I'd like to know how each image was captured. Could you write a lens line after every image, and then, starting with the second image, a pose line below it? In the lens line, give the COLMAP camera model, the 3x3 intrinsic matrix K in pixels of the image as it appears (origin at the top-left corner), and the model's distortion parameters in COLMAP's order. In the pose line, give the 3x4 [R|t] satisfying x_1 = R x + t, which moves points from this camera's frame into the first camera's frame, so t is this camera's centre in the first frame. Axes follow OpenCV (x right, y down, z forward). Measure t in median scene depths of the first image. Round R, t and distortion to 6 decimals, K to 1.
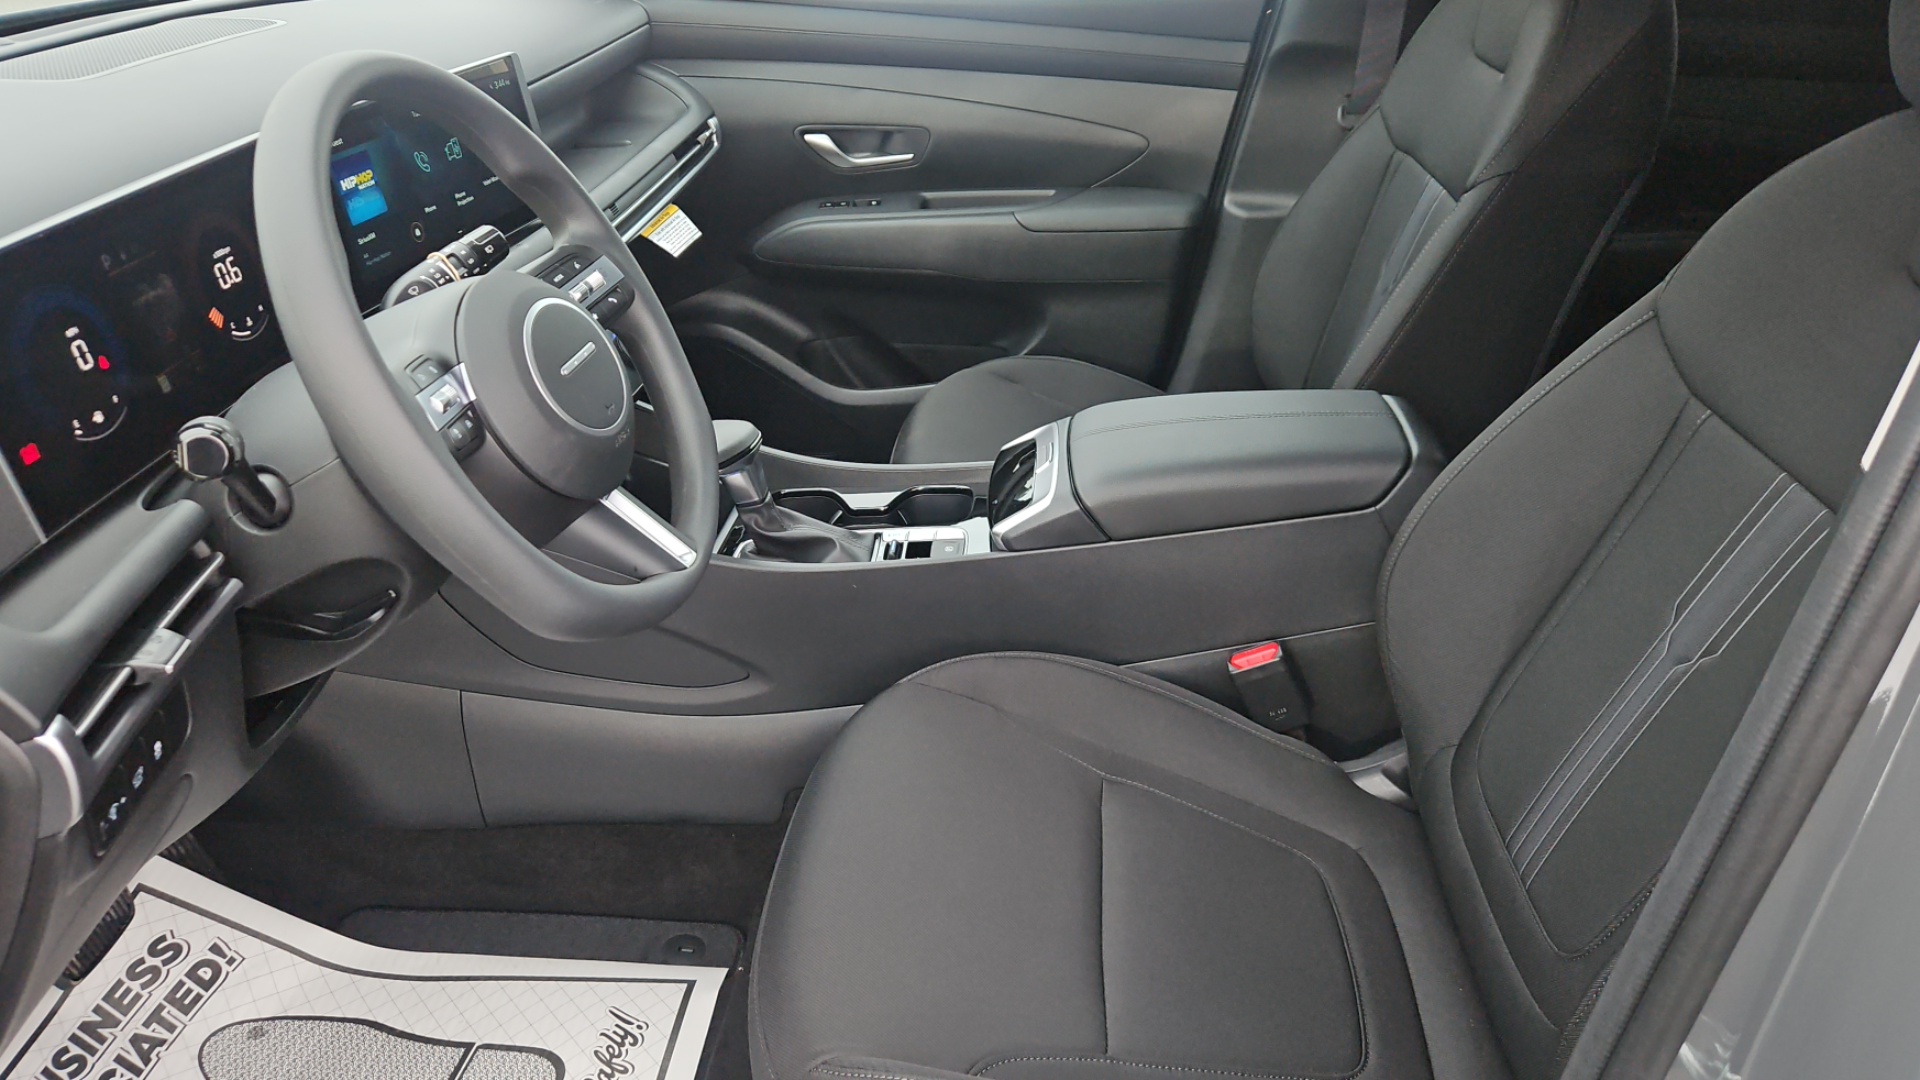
lens RADIAL K [[1394.4, 0, 946.7], [0, 1394.4, 531.7], [0, 0, 1]] dist [0.087206, -0.072590]
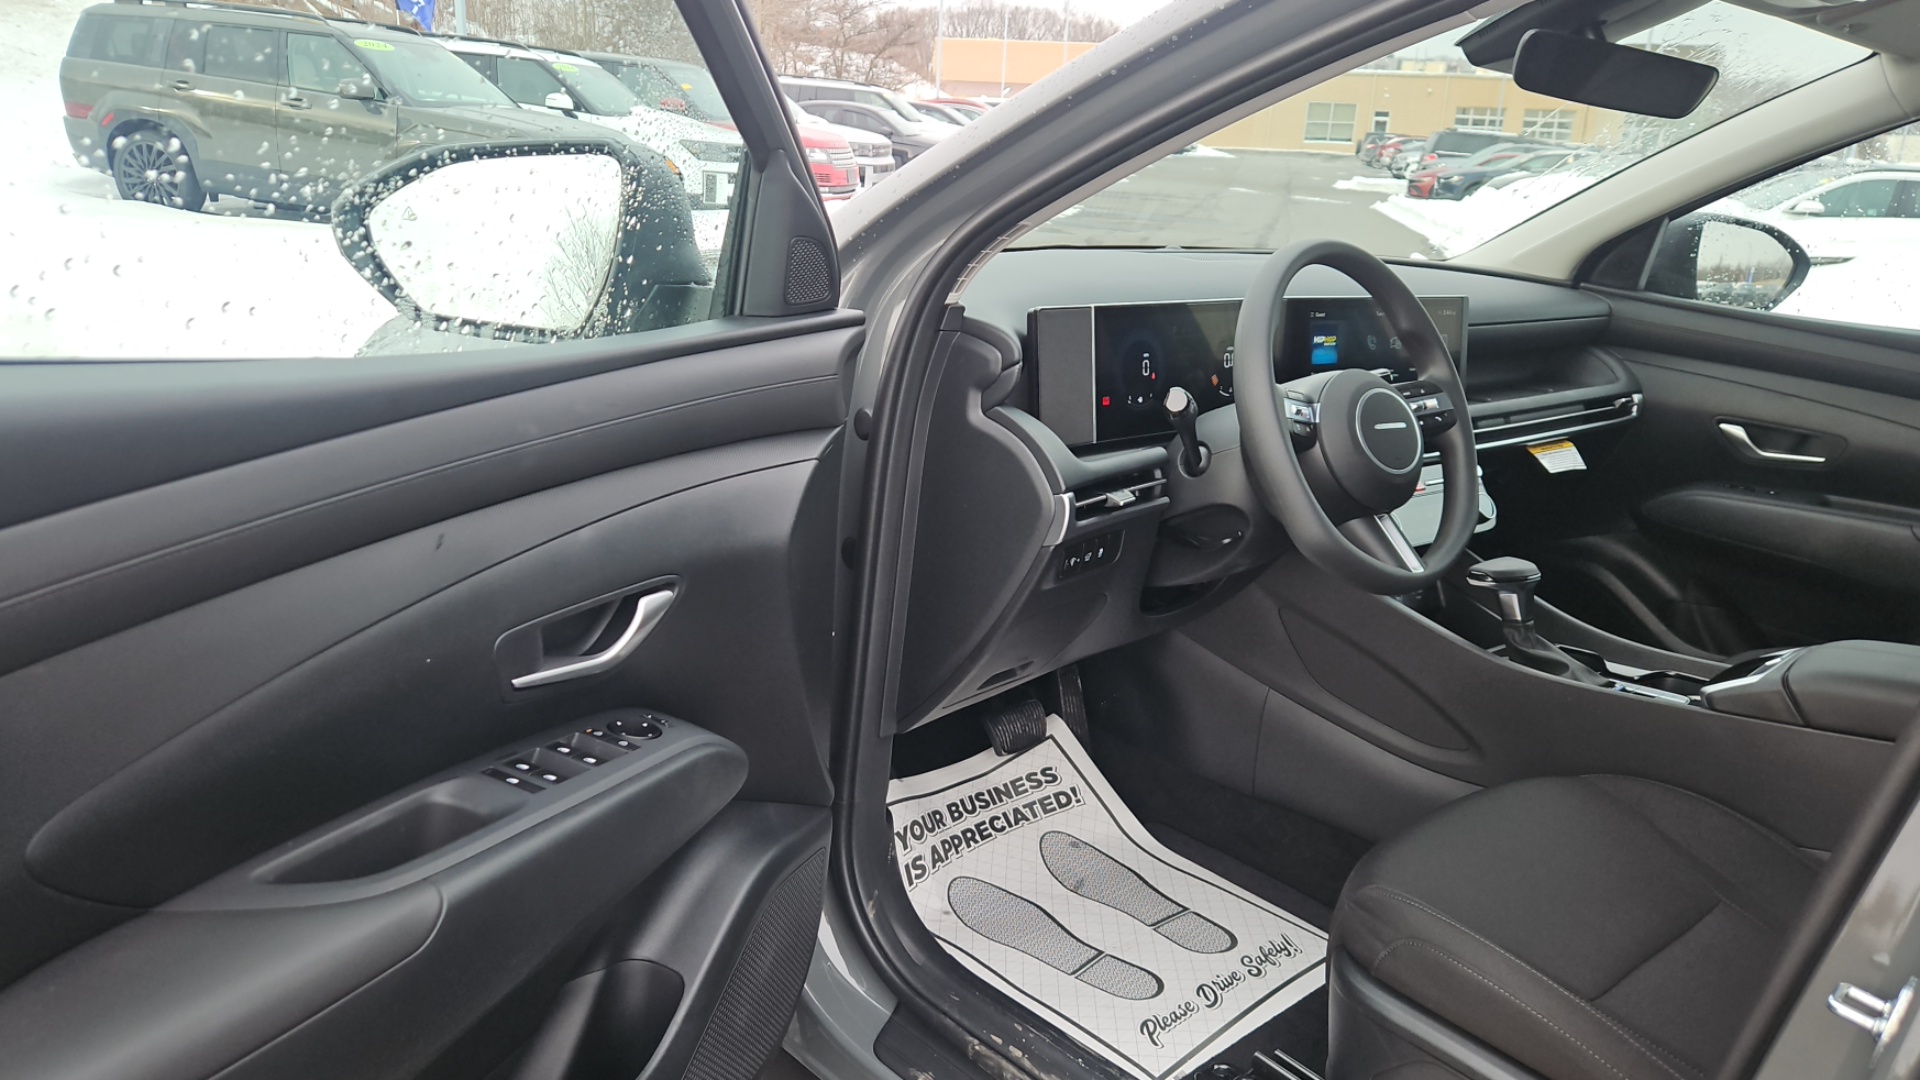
lens RADIAL K [[1394.4, 0, 946.7], [0, 1394.4, 531.7], [0, 0, 1]] dist [0.087206, -0.072590]
pose [[0.732657, 0.242931, -0.635766, 0.300237], [-0.386350, 0.917482, -0.094653, 0.240017], [0.560310, 0.314977, 0.766056, -0.351935]]
